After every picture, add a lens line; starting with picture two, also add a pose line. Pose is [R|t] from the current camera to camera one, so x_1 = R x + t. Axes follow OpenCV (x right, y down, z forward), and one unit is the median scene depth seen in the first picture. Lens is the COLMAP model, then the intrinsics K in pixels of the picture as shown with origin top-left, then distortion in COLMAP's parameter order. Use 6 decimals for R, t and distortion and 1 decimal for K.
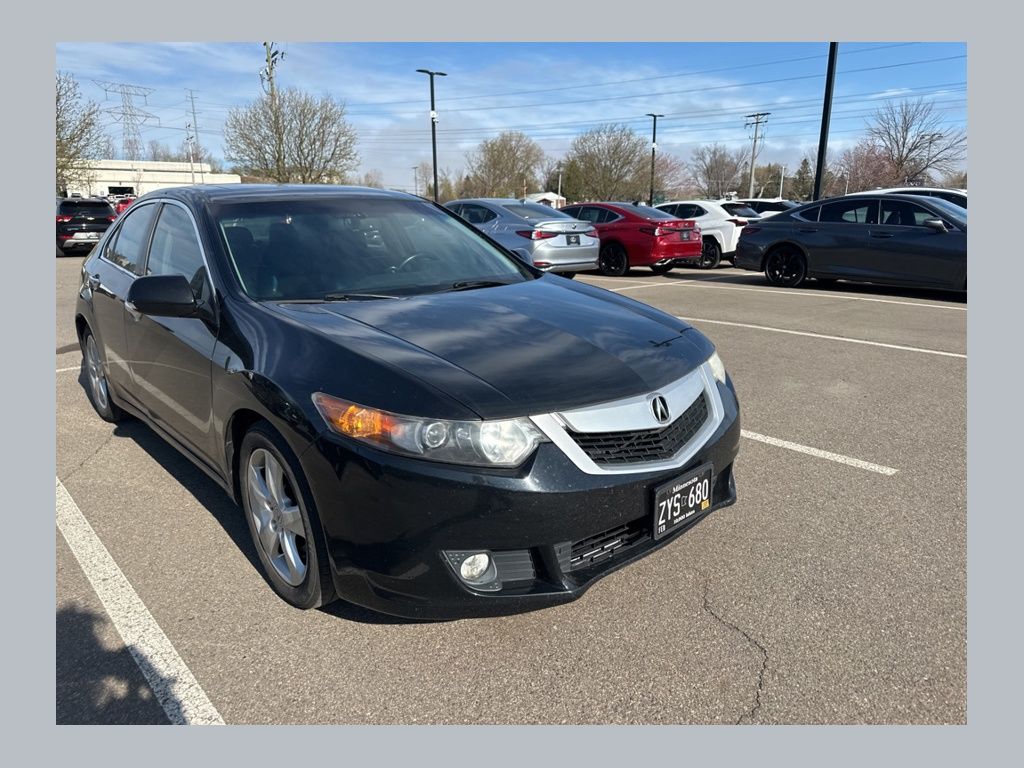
lens RADIAL K [[642.0, 0, 517.3], [0, 642.0, 391.3], [0, 0, 1]] dist [0.026815, -0.035117]
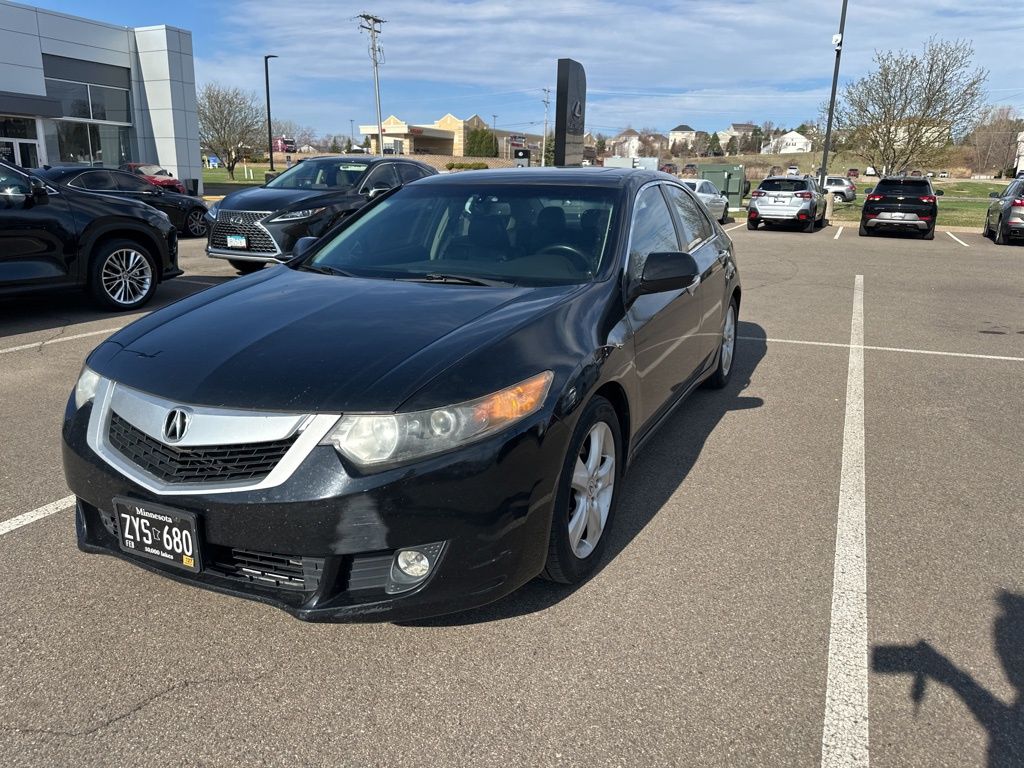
lens RADIAL K [[717.7, 0, 523.8], [0, 717.7, 385.5], [0, 0, 1]] dist [0.029599, -0.038050]
pose [[0.378495, 0.260074, -0.888315, 0.283795], [-0.267133, 0.949570, 0.164187, -0.070038], [0.886217, 0.175154, 0.428882, 0.223456]]
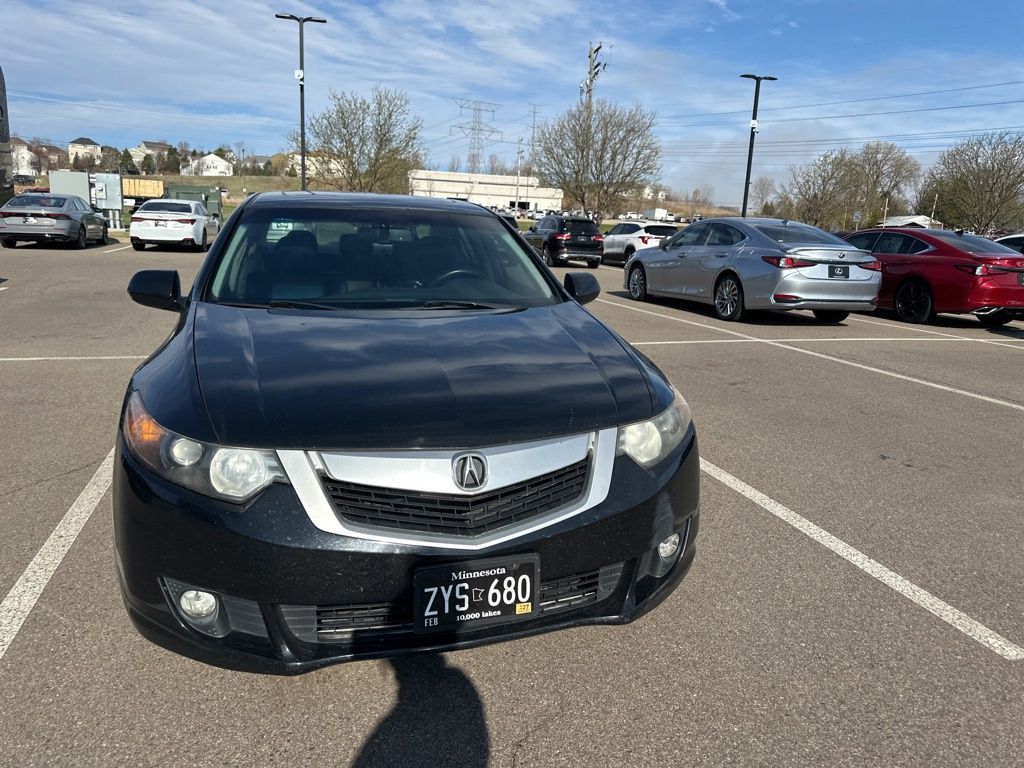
lens RADIAL K [[717.7, 0, 521.1], [0, 717.7, 386.2], [0, 0, 1]] dist [0.029599, -0.038050]
pose [[0.900452, 0.134201, -0.413735, 0.143350], [-0.158261, 0.987099, -0.024258, -0.014930], [0.405142, 0.087322, 0.910074, 0.046743]]
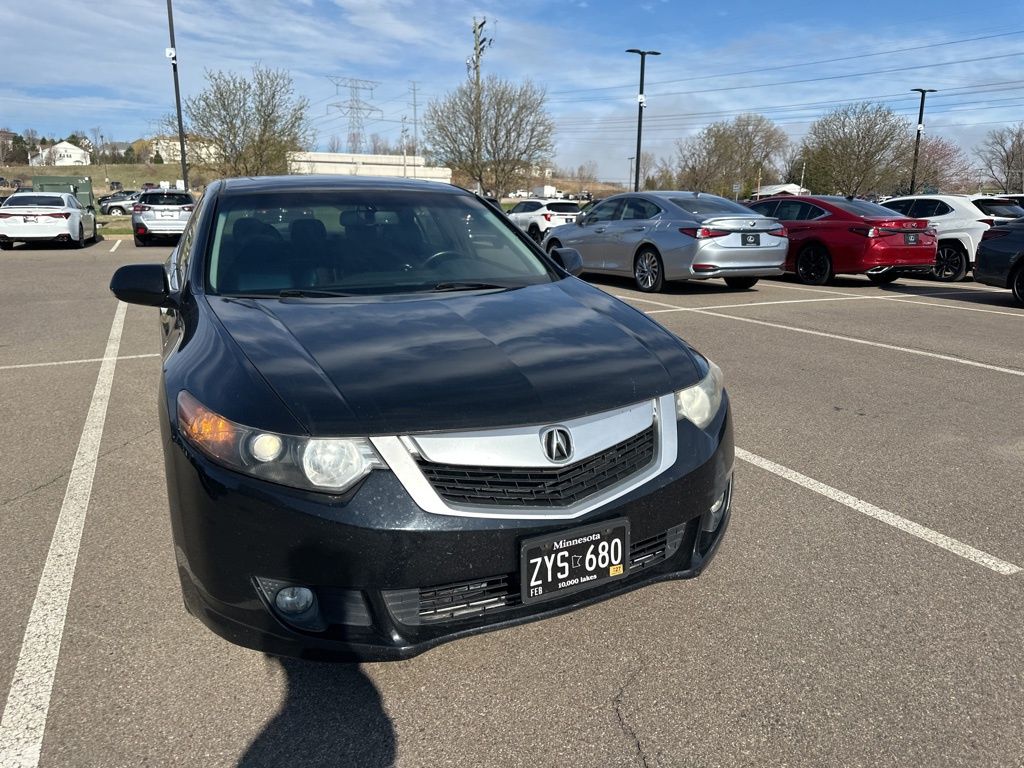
lens RADIAL K [[720.3, 0, 519.5], [0, 720.3, 388.7], [0, 0, 1]] dist [0.027733, -0.035044]
pose [[0.955323, 0.080401, -0.284418, 0.097602], [-0.087467, 0.996093, -0.012209, -0.006308], [0.282325, 0.036541, 0.958623, 0.023649]]
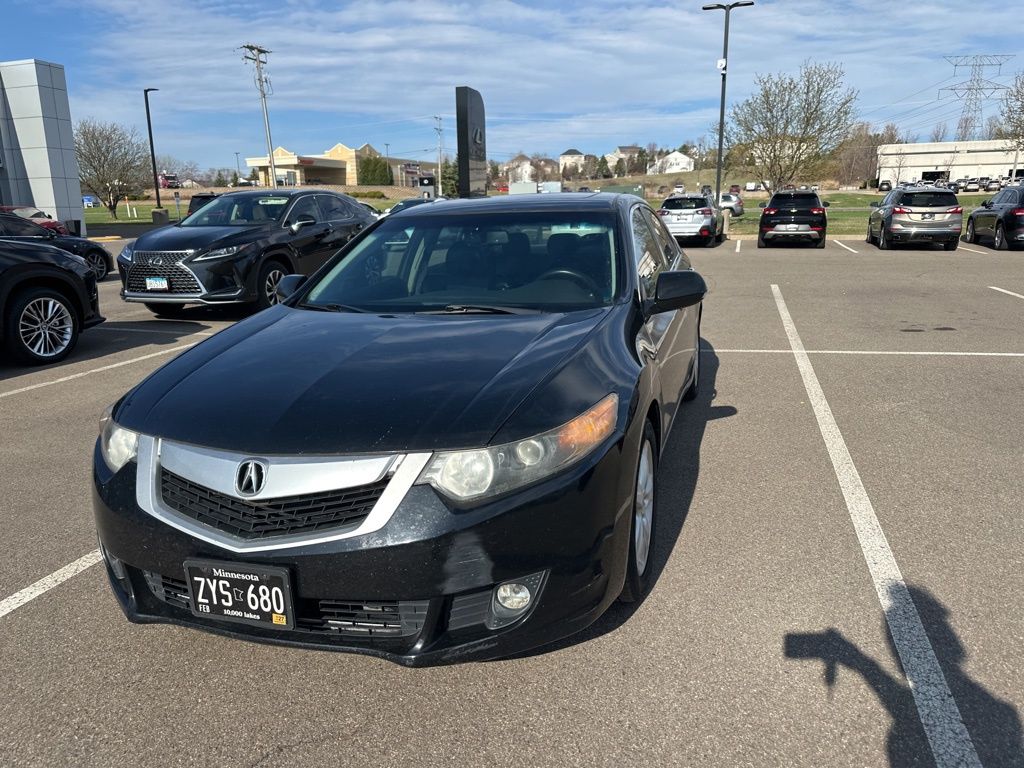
lens RADIAL K [[717.7, 0, 525.3], [0, 717.7, 397.1], [0, 0, 1]] dist [0.029599, -0.038050]
pose [[0.505836, 0.211589, -0.836278, 0.261217], [-0.213854, 0.969947, 0.116056, -0.057918], [0.835701, 0.120136, 0.535883, 0.177586]]
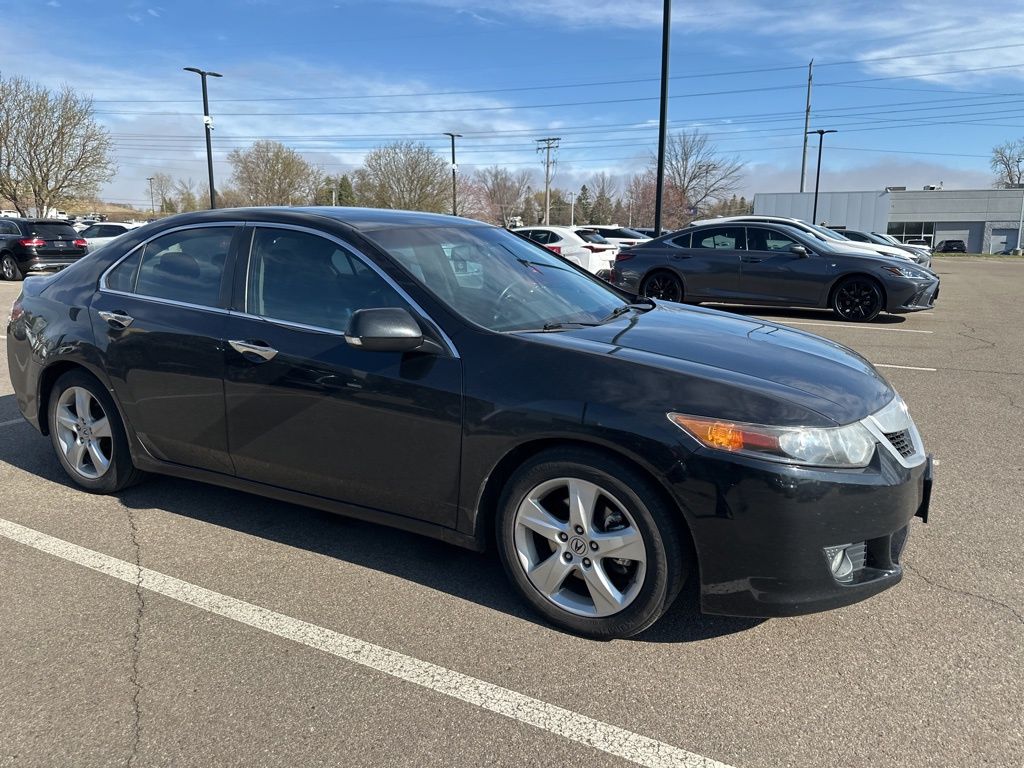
lens RADIAL K [[720.3, 0, 520.7], [0, 720.3, 381.6], [0, 0, 1]] dist [0.027733, -0.035044]
pose [[0.949952, -0.052953, 0.307875, -0.189518], [0.074617, 0.995464, -0.059017, 0.000225], [-0.303353, 0.079036, 0.949595, -0.007479]]
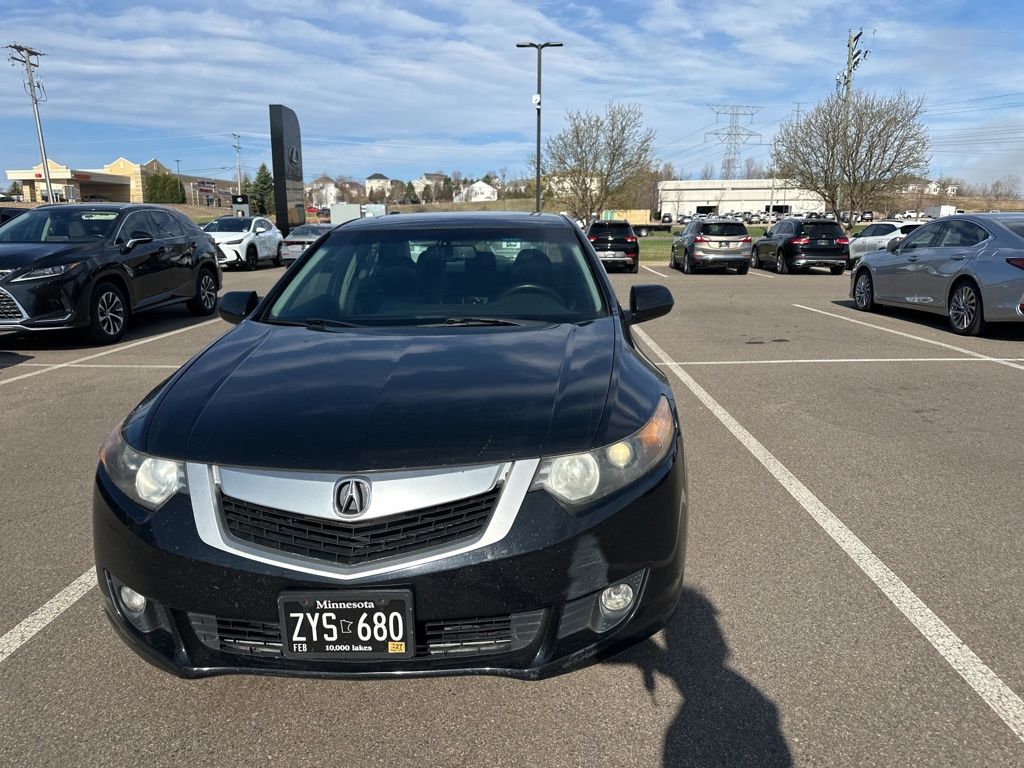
lens RADIAL K [[717.7, 0, 523.3], [0, 717.7, 386.7], [0, 0, 1]] dist [0.029599, -0.038050]
pose [[0.708699, 0.150212, -0.689335, 0.213466], [-0.189076, 0.981768, 0.019548, -0.036103], [0.679703, 0.116483, 0.724179, 0.113063]]
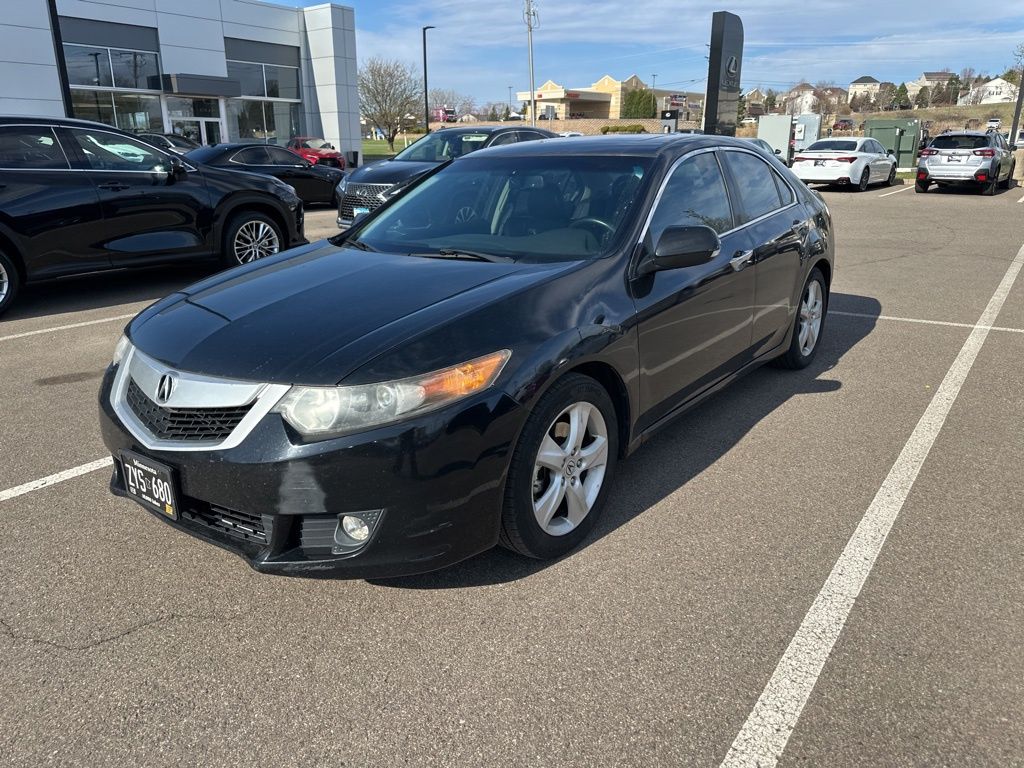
lens RADIAL K [[717.7, 0, 525.3], [0, 717.7, 389.8], [0, 0, 1]] dist [0.029599, -0.038050]
pose [[0.180059, 0.316214, -0.931444, 0.302619], [-0.257934, 0.928964, 0.265511, -0.090561], [0.949236, 0.192444, 0.248831, 0.281563]]
